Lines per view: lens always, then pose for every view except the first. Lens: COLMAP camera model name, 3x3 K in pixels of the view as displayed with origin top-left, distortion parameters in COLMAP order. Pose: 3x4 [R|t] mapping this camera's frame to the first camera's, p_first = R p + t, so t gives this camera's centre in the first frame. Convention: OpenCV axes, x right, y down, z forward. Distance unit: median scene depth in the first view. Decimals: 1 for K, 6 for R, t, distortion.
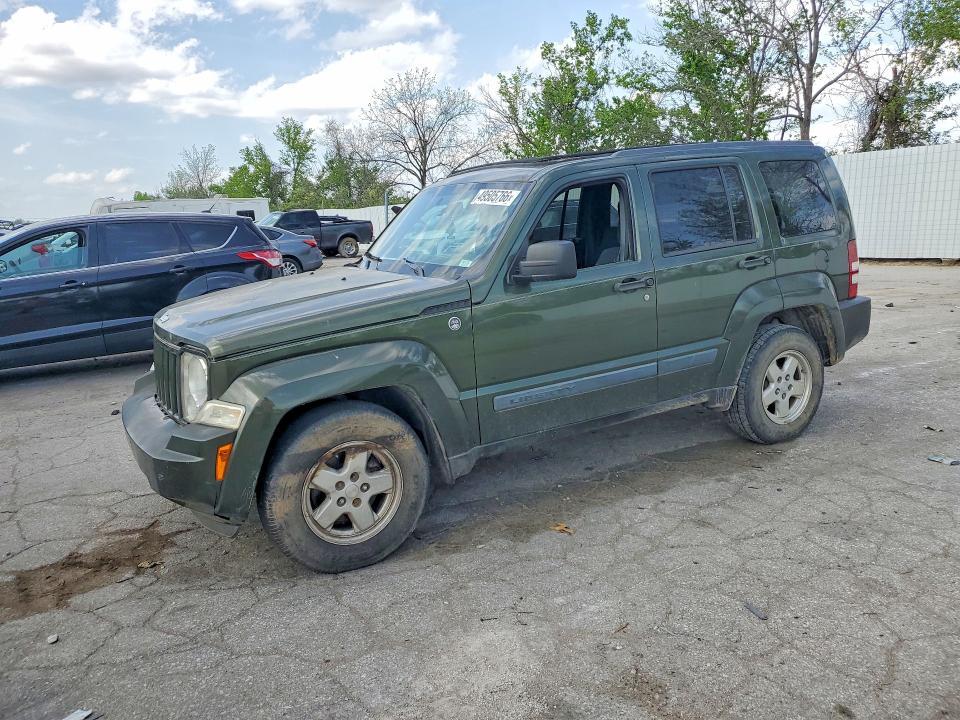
lens RADIAL K [[771.7, 0, 473.9], [0, 771.7, 363.5], [0, 0, 1]] dist [0.034481, -0.012214]
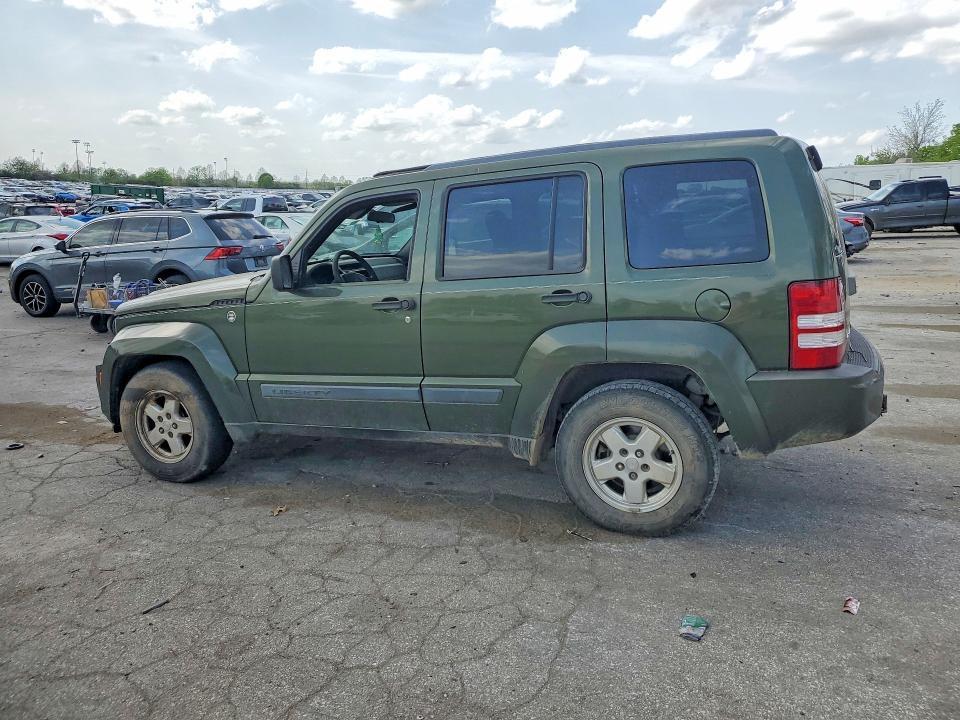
lens RADIAL K [[771.7, 0, 472.8], [0, 771.7, 359.6], [0, 0, 1]] dist [0.034481, -0.012214]
pose [[0.601299, 0.178814, -0.778759, 0.961996], [-0.145001, 0.982874, 0.113723, -0.147300], [0.785757, 0.044539, 0.616929, 0.439928]]
